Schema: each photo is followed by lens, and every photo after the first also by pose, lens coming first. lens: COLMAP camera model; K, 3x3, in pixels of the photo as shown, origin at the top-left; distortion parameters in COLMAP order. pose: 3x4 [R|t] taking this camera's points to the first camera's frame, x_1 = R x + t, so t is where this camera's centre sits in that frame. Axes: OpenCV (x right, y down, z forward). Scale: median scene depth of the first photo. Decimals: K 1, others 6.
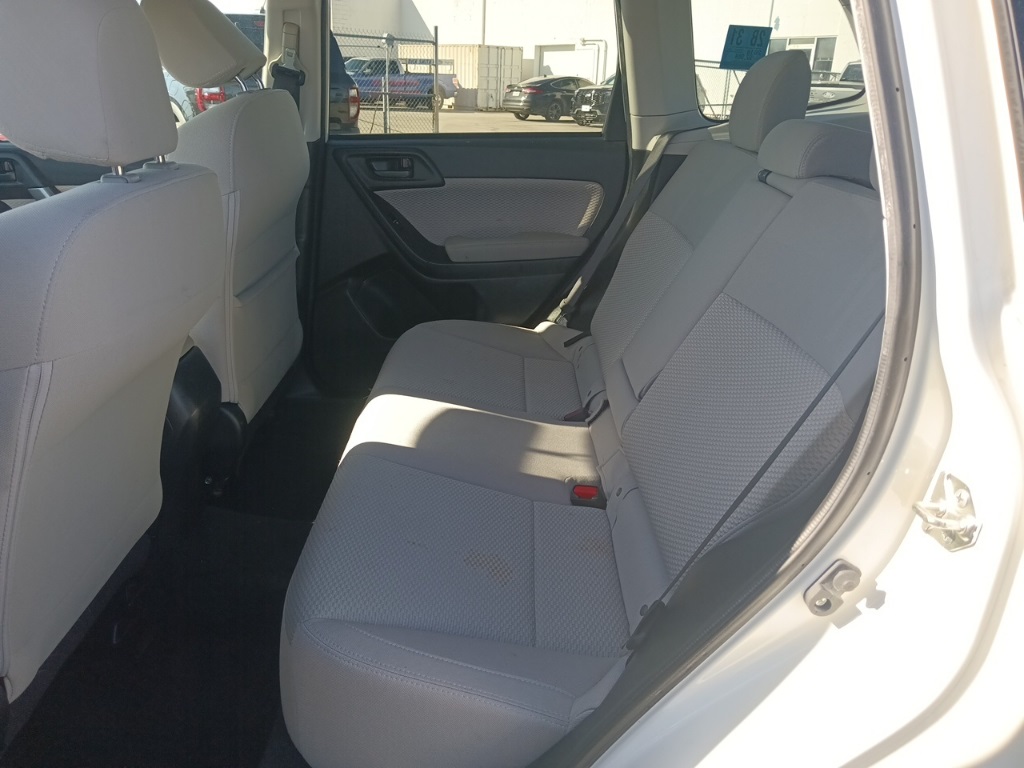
lens RADIAL K [[771.3, 0, 500.4], [0, 771.3, 388.5], [0, 0, 1]] dist [0.002880, -0.020706]
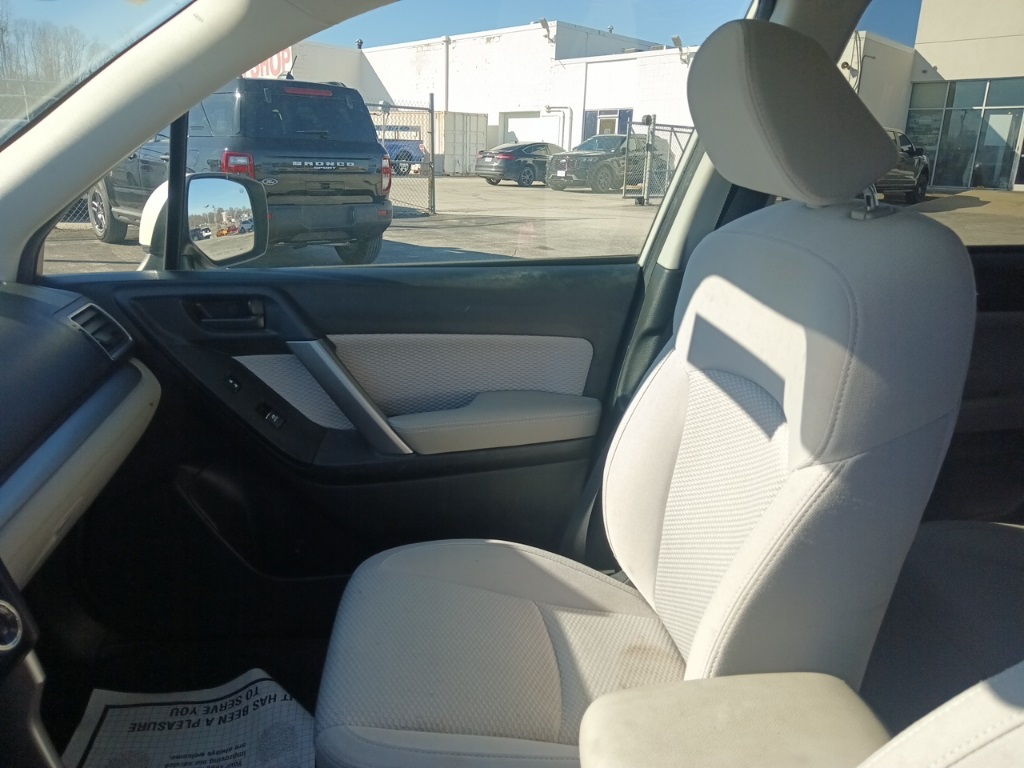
lens RADIAL K [[771.3, 0, 503.4], [0, 771.3, 390.8], [0, 0, 1]] dist [0.002880, -0.020706]
pose [[0.997547, -0.024221, 0.065671, -0.034607], [0.028876, 0.997066, -0.070891, -0.012315], [-0.063762, 0.072613, 0.995320, 0.026723]]
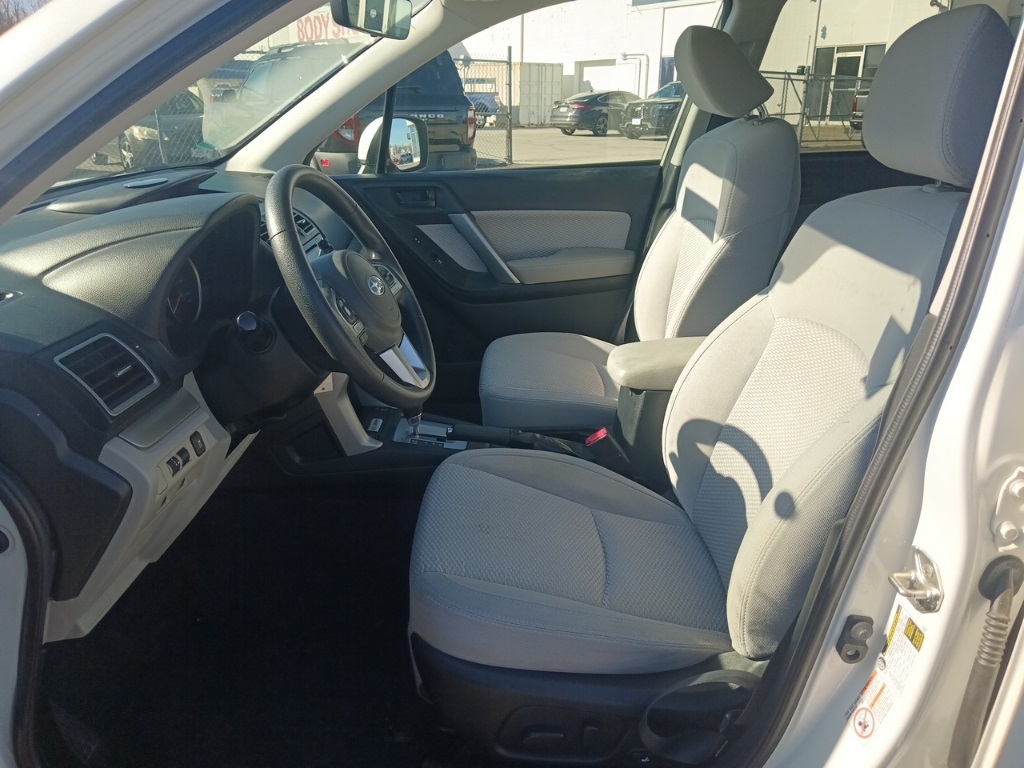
lens RADIAL K [[771.3, 0, 502.6], [0, 771.3, 386.9], [0, 0, 1]] dist [0.002880, -0.020706]
pose [[0.999333, -0.019421, -0.030930, -0.036714], [0.018782, 0.999606, -0.020848, -0.000060], [0.031322, 0.020253, 0.999304, -0.003589]]
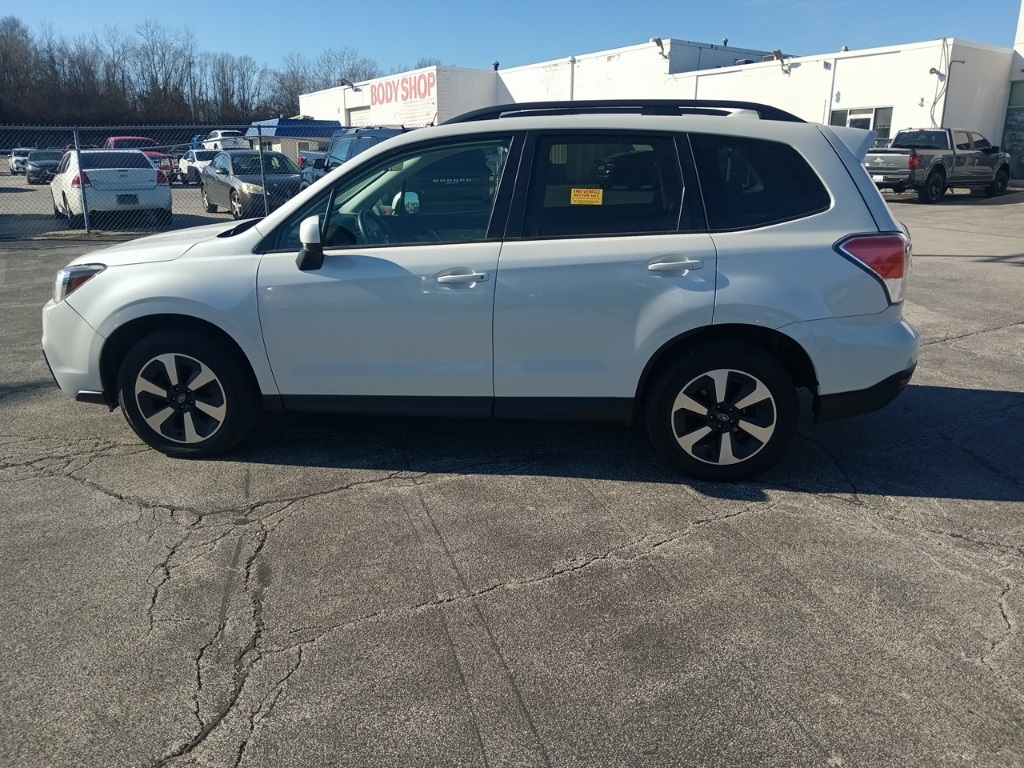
lens RADIAL K [[771.3, 0, 499.5], [0, 771.3, 365.1], [0, 0, 1]] dist [0.002880, -0.020706]
pose [[0.993869, -0.005732, -0.110413, -0.005812], [-0.006434, 0.993964, -0.109515, 0.035607], [0.110374, 0.109554, 0.987834, -0.111138]]
